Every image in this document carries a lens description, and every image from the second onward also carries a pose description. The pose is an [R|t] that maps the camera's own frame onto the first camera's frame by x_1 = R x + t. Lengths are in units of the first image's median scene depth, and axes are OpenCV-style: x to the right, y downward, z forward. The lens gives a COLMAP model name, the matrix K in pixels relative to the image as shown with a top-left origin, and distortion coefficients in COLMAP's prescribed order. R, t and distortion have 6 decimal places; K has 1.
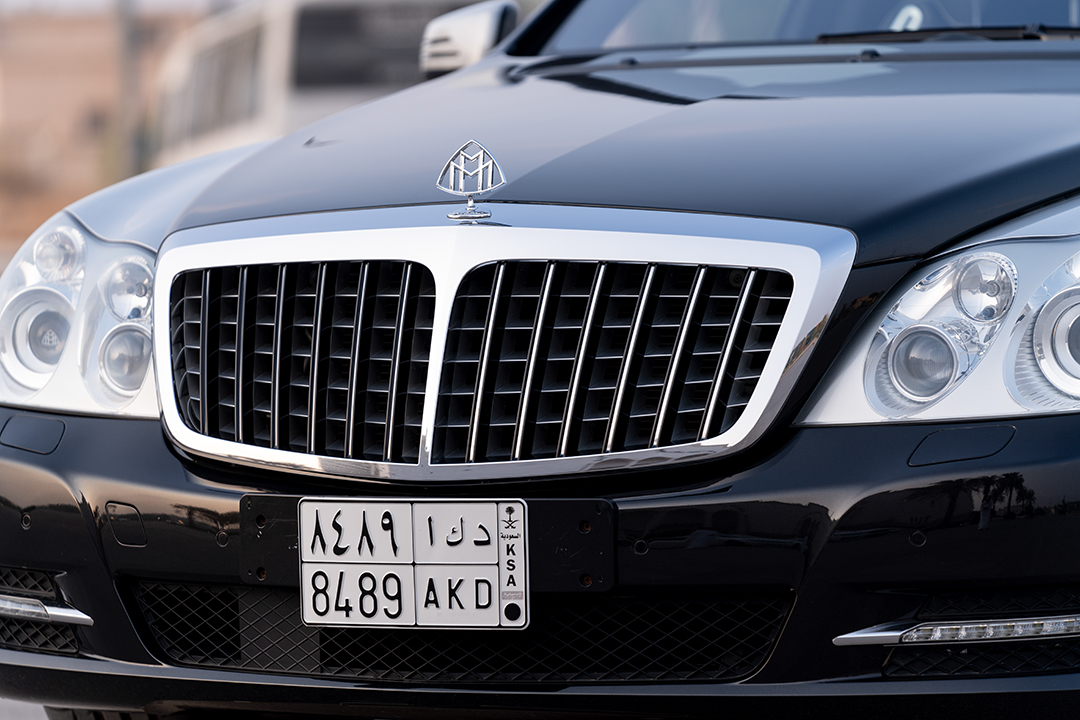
lens RADIAL K [[6373.1, 0, 546.7], [0, 6373.1, 352.5], [0, 0, 1]] dist [0.701944, 0.000000]
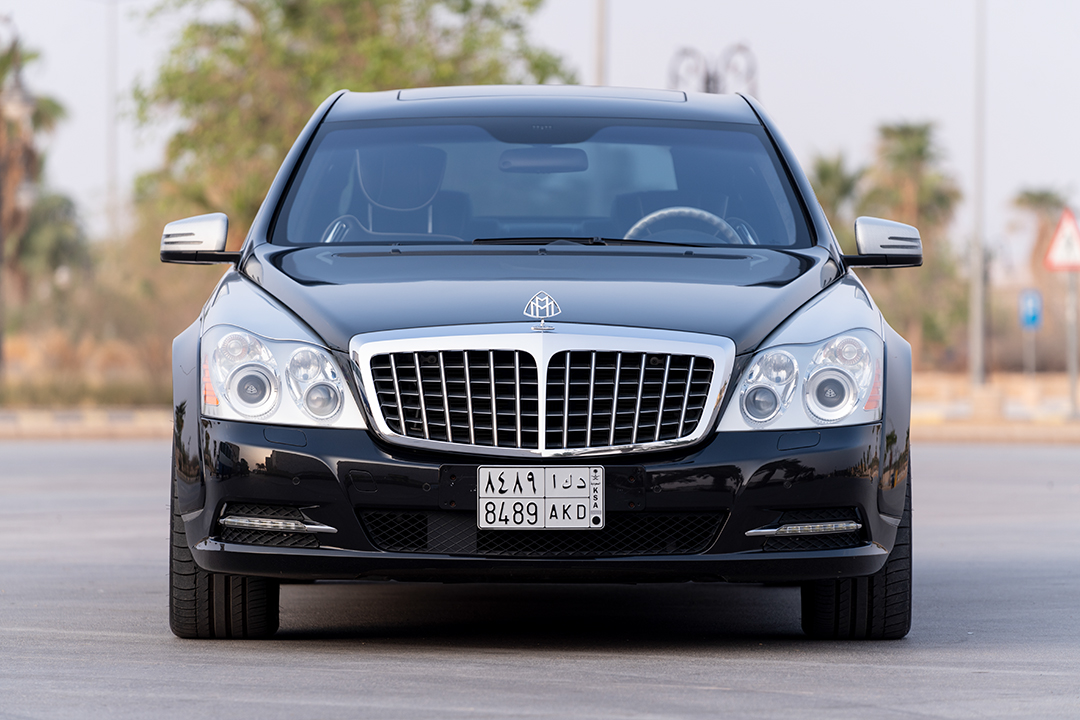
lens RADIAL K [[6373.1, 0, 540.0], [0, 6373.1, 359.9], [0, 0, 1]] dist [0.701944, 0.000000]
pose [[0.889908, 0.015303, 0.455884, -0.949694], [-0.002756, 0.999599, -0.028175, 0.046322], [-0.456132, 0.023816, 0.889593, -0.815619]]
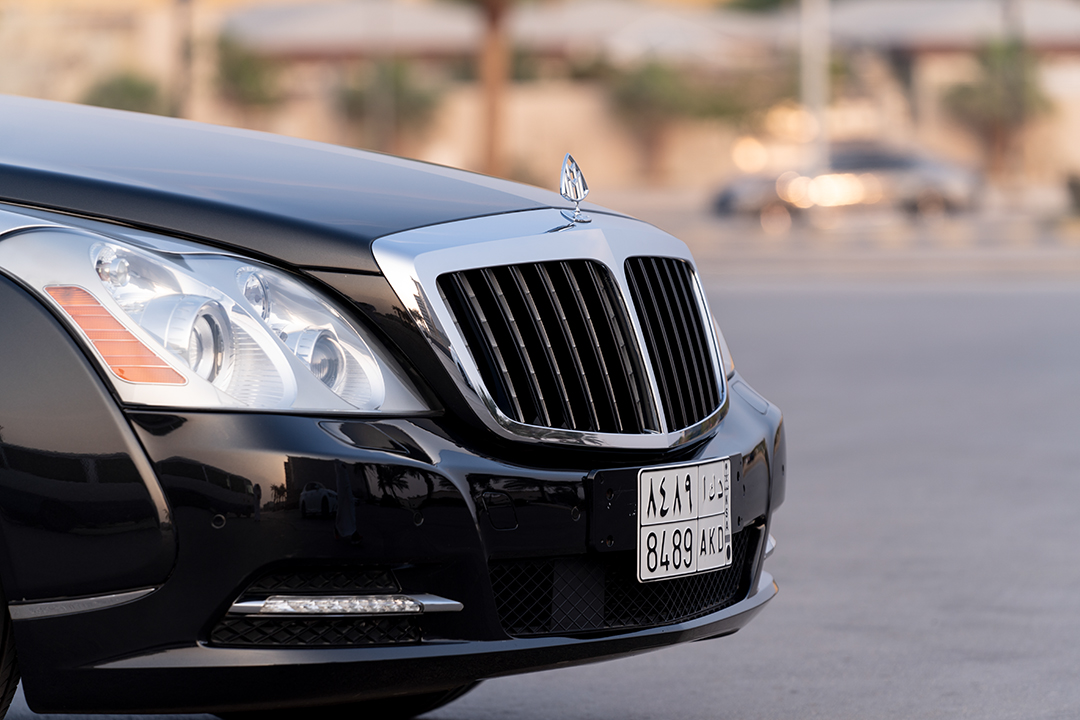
lens RADIAL K [[6373.1, 0, 541.6], [0, 6373.1, 359.4], [0, 0, 1]] dist [0.701944, 0.000000]
pose [[-0.018962, -0.025893, 0.999485, -1.164208], [0.041210, 0.998795, 0.026657, -0.027255], [-0.998971, 0.041694, -0.017873, 1.041004]]
